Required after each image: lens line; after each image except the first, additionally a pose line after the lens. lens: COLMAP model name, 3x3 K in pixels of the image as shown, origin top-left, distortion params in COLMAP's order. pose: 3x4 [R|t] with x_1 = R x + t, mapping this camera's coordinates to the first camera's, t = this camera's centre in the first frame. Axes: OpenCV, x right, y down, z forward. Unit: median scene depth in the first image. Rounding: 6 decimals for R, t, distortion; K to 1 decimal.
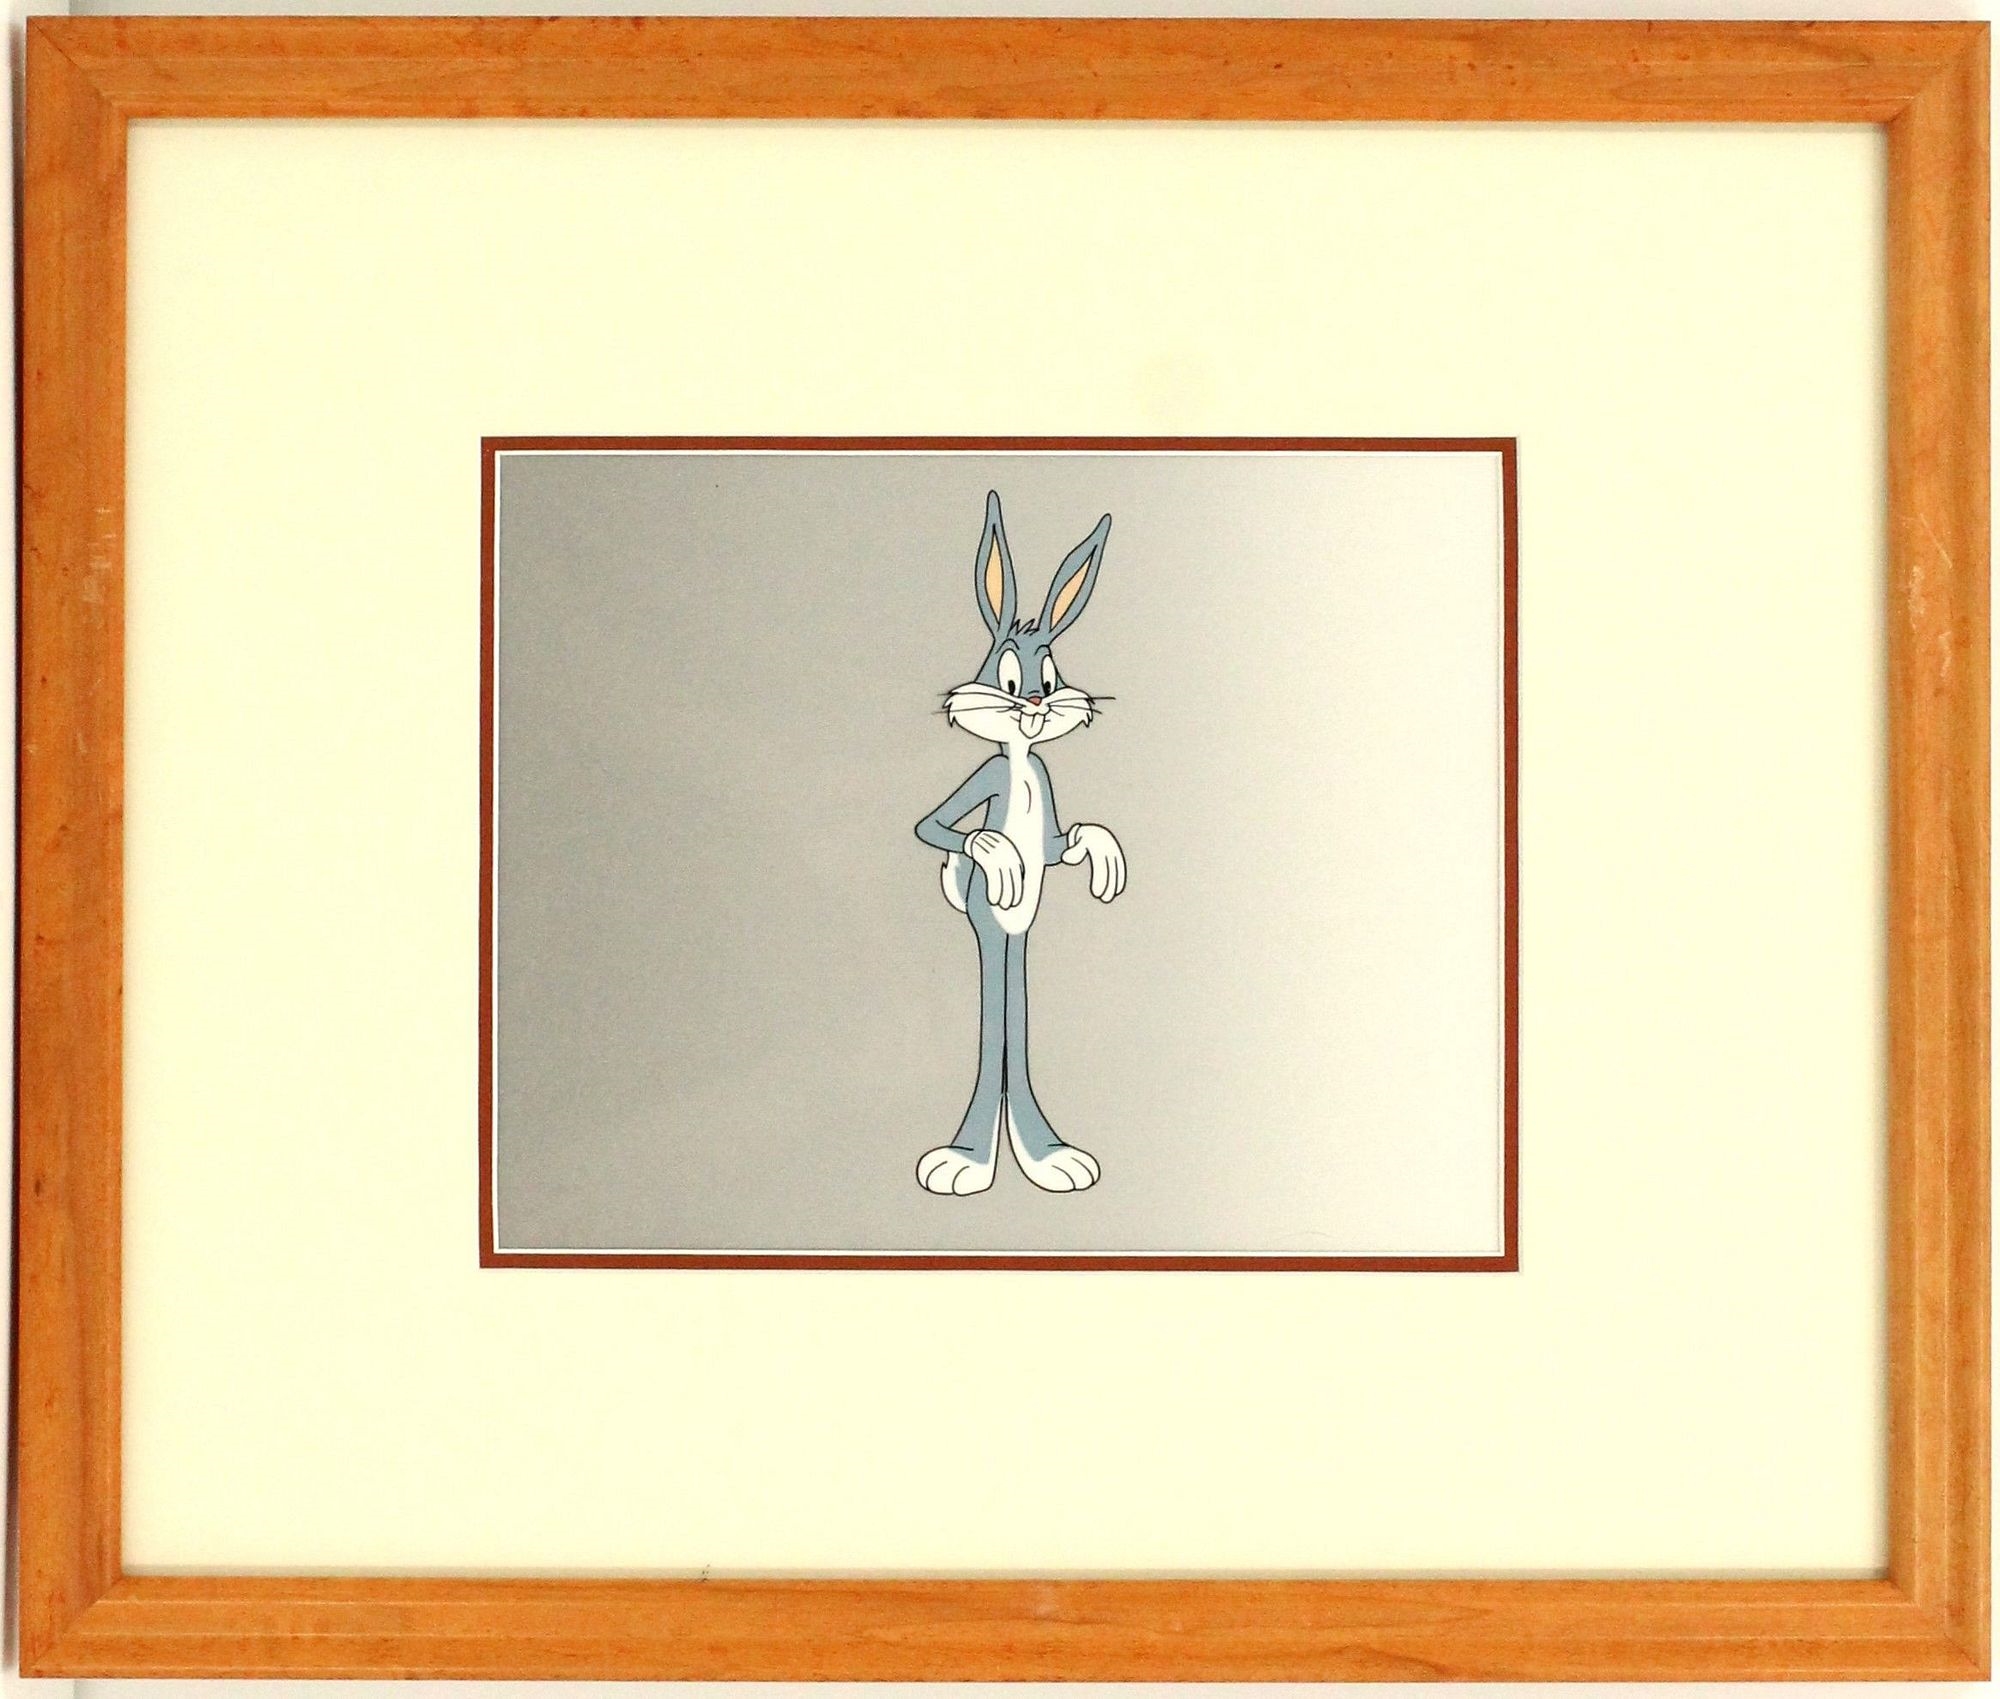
lens RADIAL K [[1955.7, 0, 1000.4], [0, 1955.7, 849.6], [0, 0, 1]] dist [-0.001146, 0.000000]
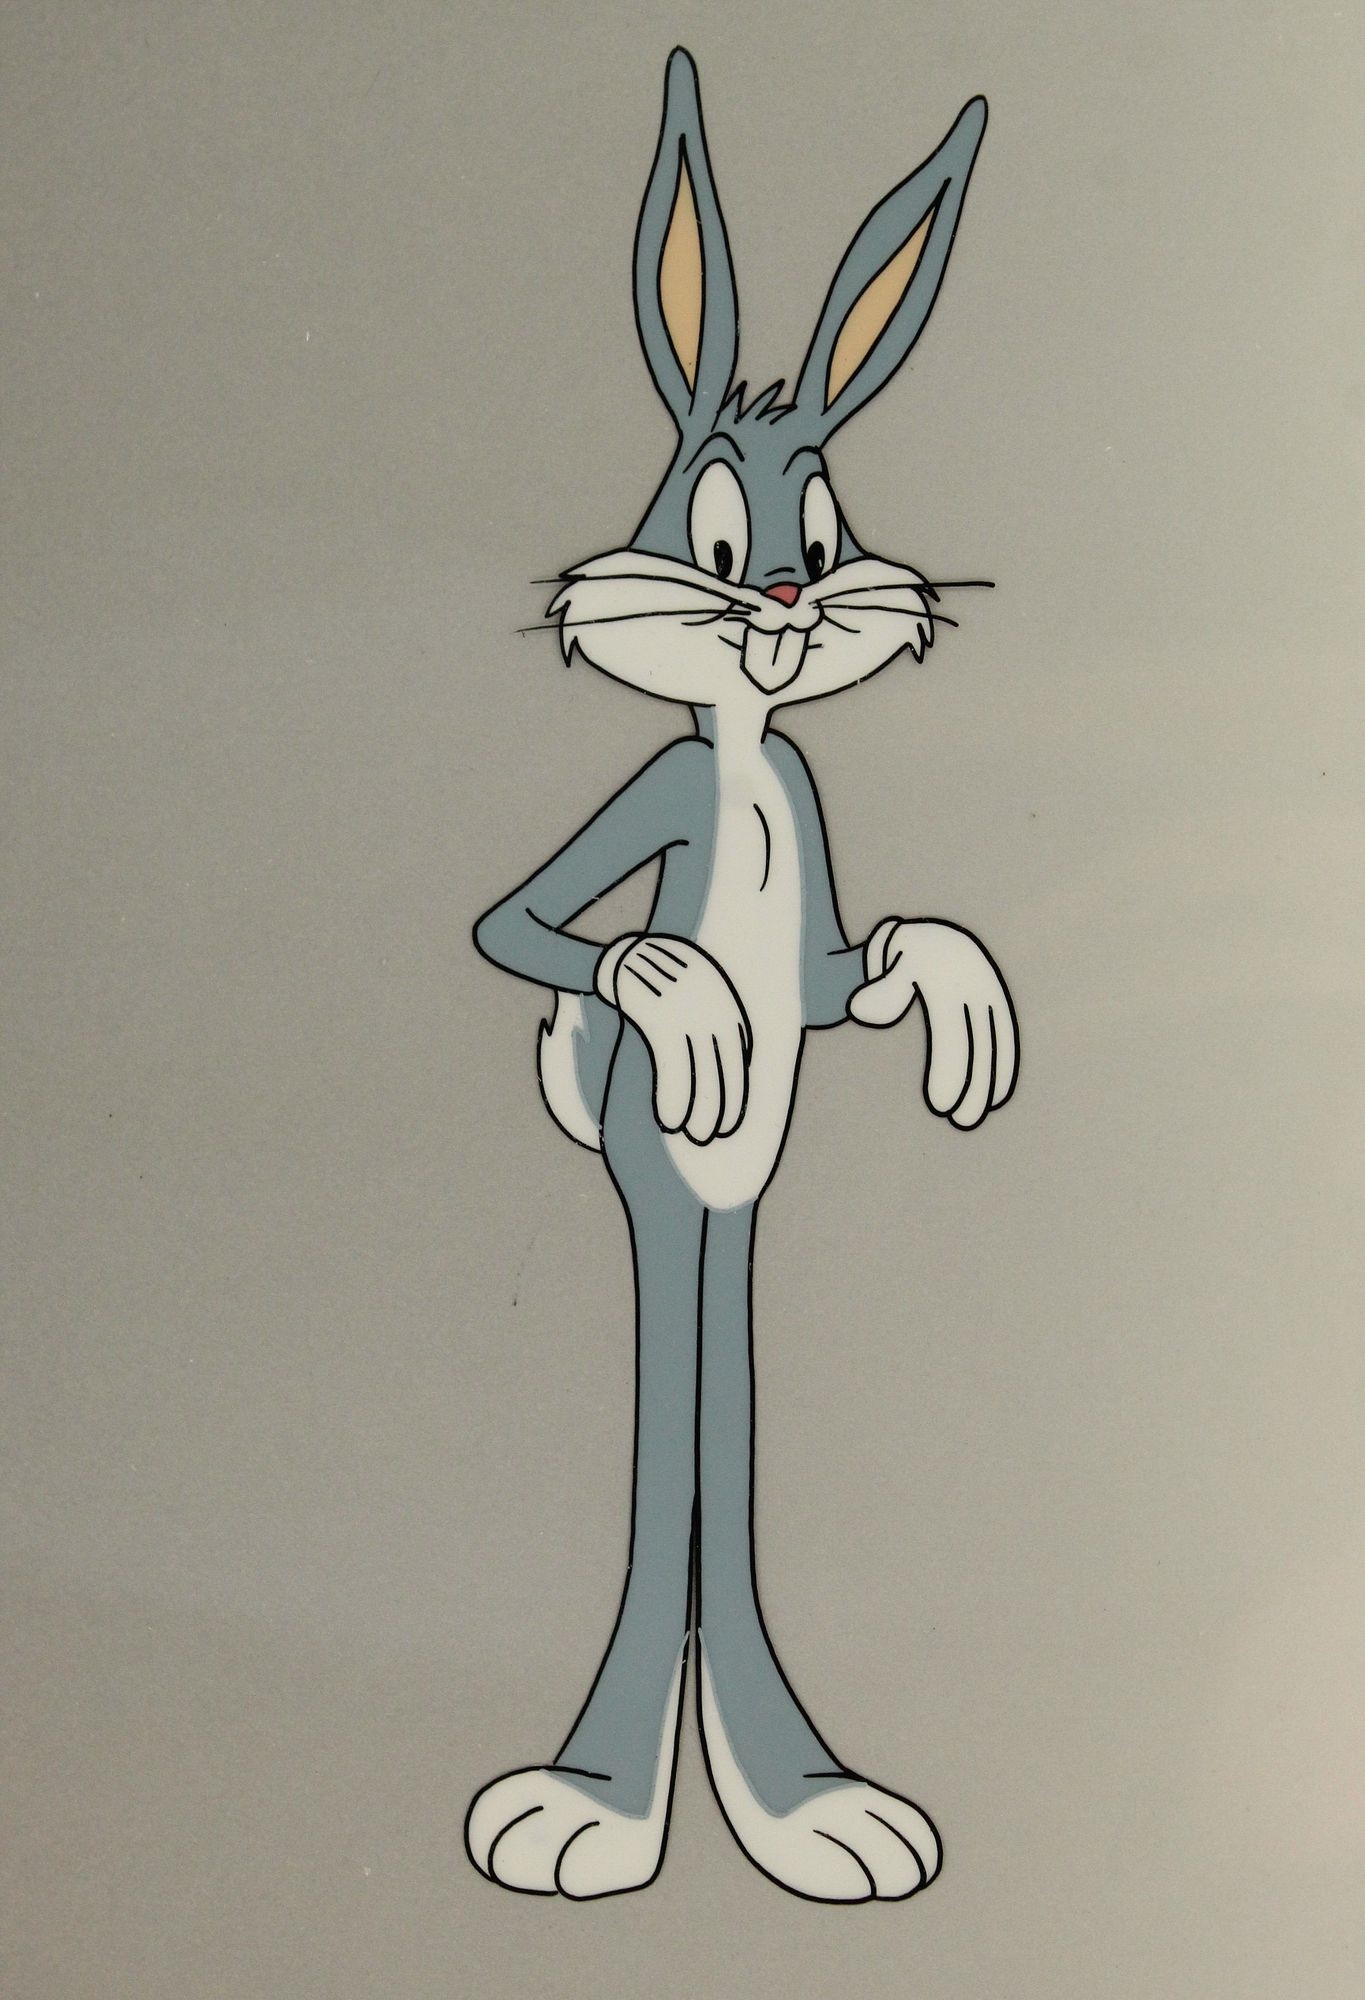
lens RADIAL K [[1431.0, 0, 605.9], [0, 1431.0, 991.5], [0, 0, 1]] dist [-0.007944, -0.001578]
pose [[0.995305, 0.008315, -0.096427, 0.010777], [0.006454, 0.988382, 0.151852, -0.042028], [0.096570, -0.151761, 0.983688, 0.715982]]
